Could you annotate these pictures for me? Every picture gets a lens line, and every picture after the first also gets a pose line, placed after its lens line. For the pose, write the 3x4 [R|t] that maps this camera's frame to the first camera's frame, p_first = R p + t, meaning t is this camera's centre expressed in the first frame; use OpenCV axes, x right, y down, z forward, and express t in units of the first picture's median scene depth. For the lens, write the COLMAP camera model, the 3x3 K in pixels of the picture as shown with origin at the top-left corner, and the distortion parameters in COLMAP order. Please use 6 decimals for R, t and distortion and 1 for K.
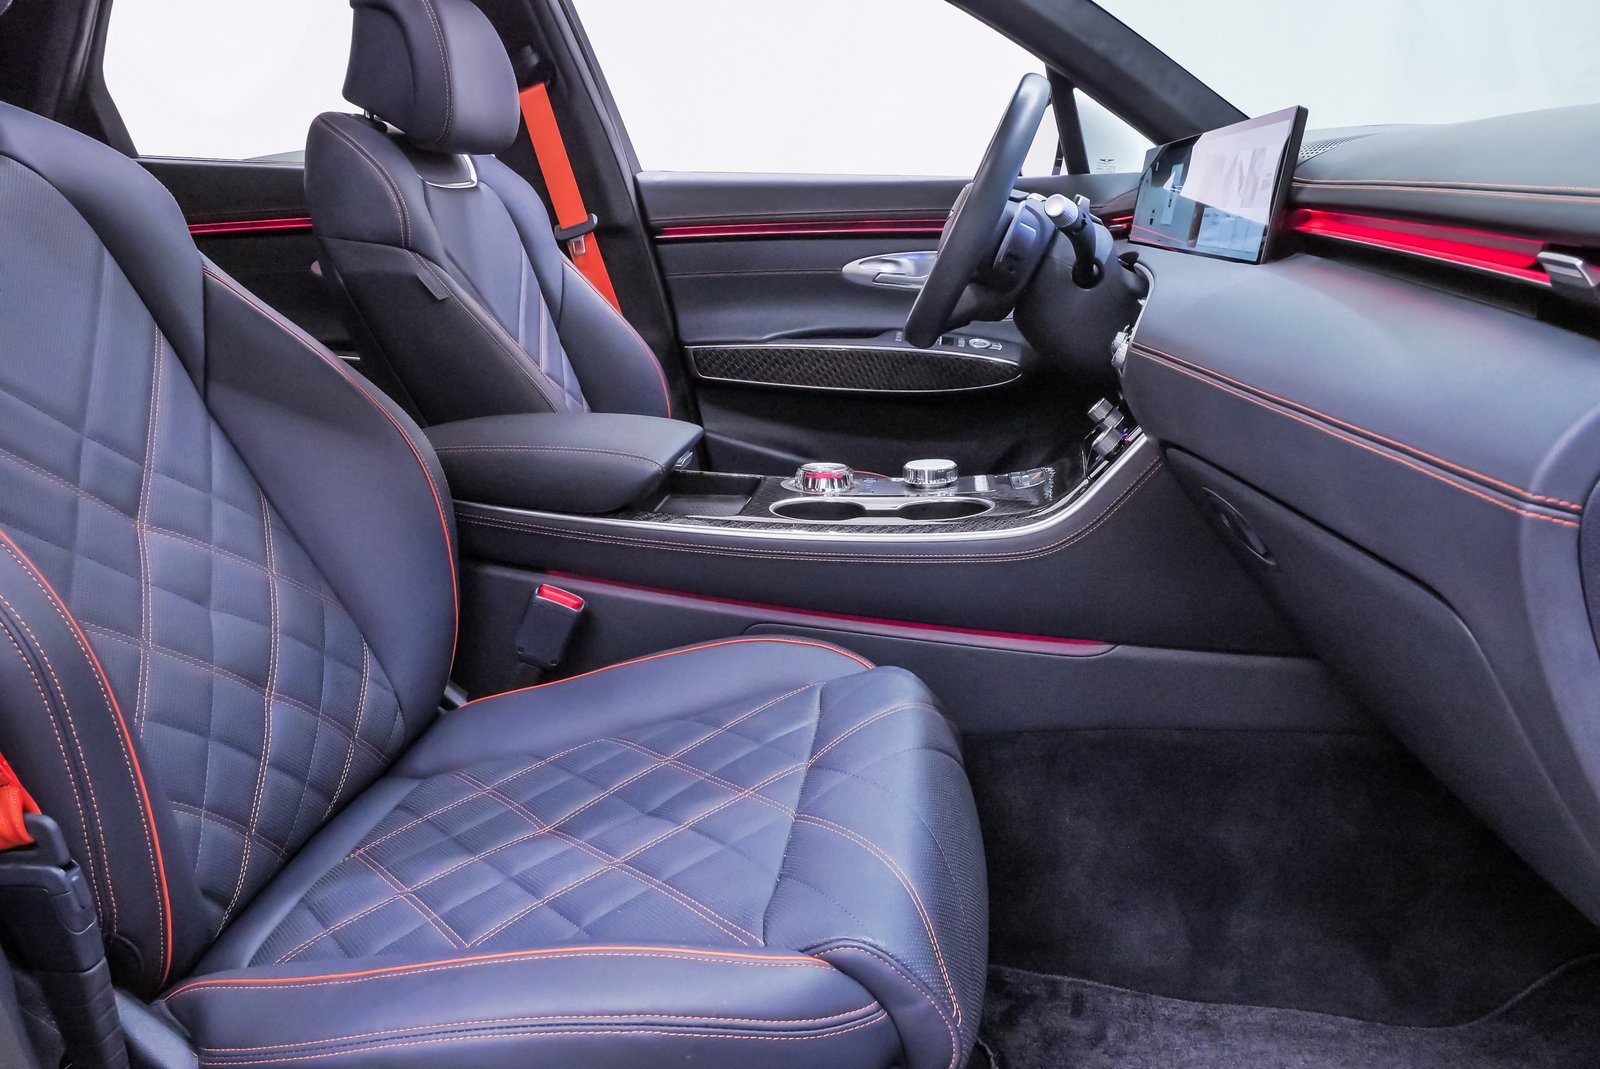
lens RADIAL K [[1147.7, 0, 804.4], [0, 1147.7, 574.3], [0, 0, 1]] dist [-0.052886, 0.055293]
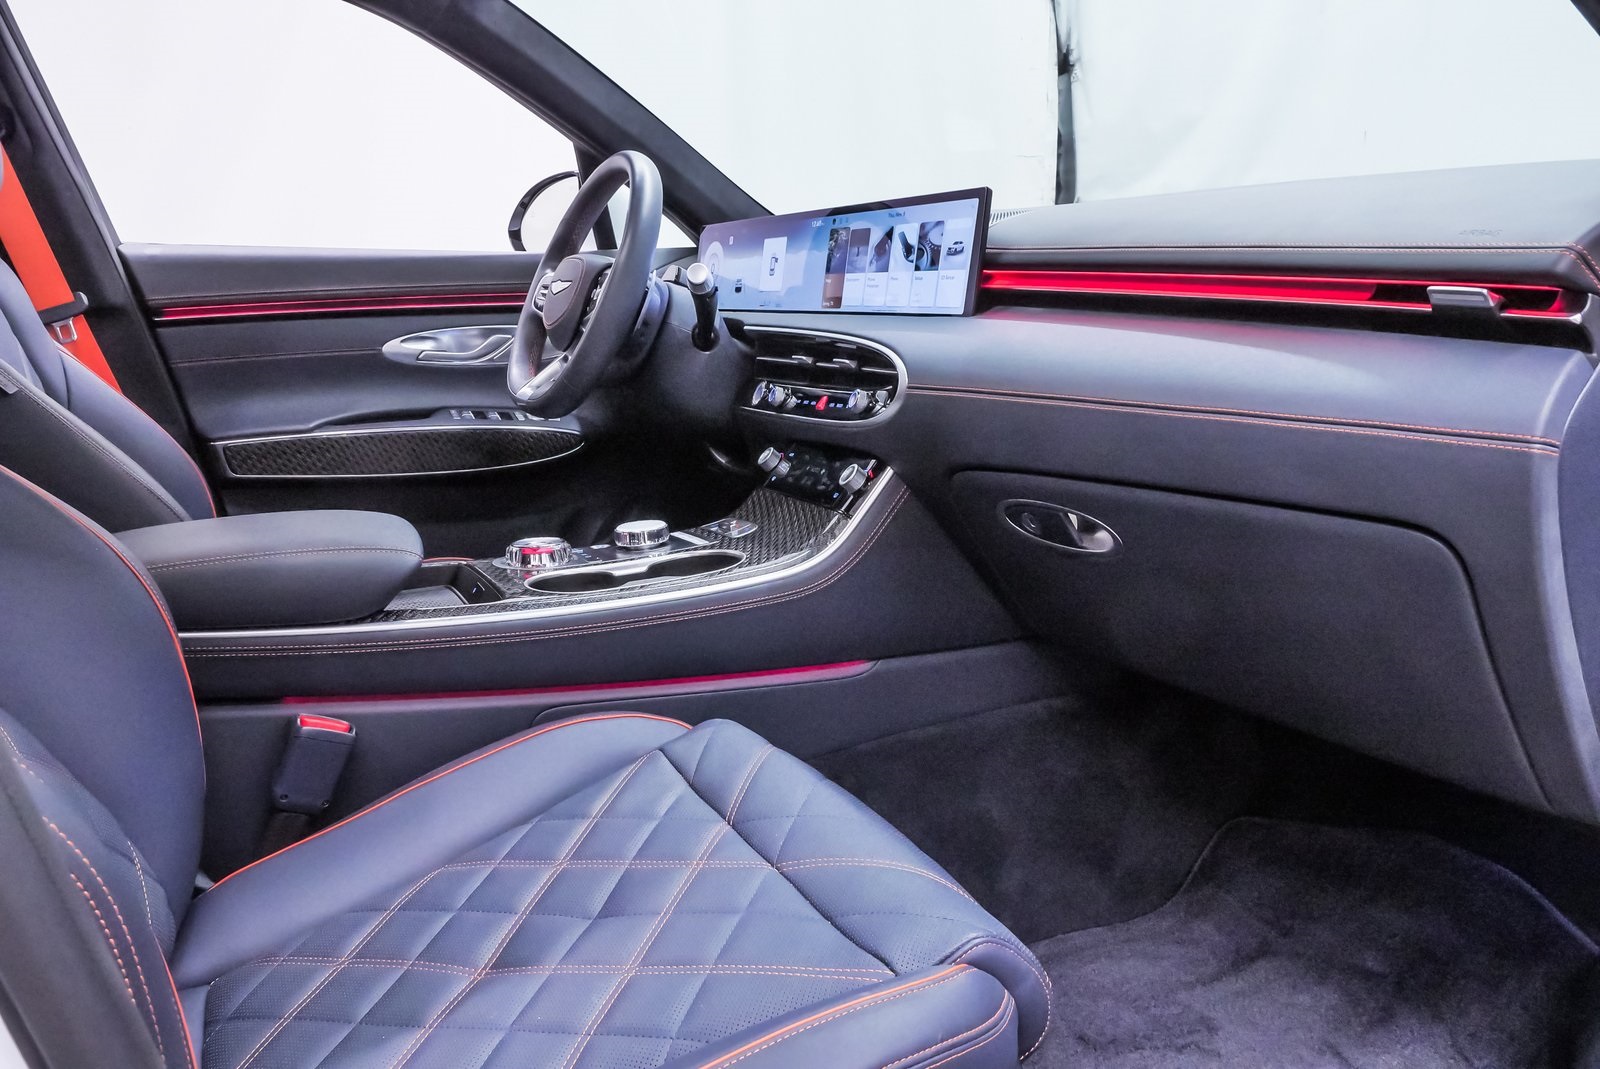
lens RADIAL K [[1147.7, 0, 804.4], [0, 1147.7, 574.3], [0, 0, 1]] dist [-0.052886, 0.055293]
pose [[0.834589, -0.138677, 0.533133, -0.275613], [0.175071, 0.984391, -0.018007, -0.009614], [-0.522314, 0.108365, 0.845840, 0.067385]]
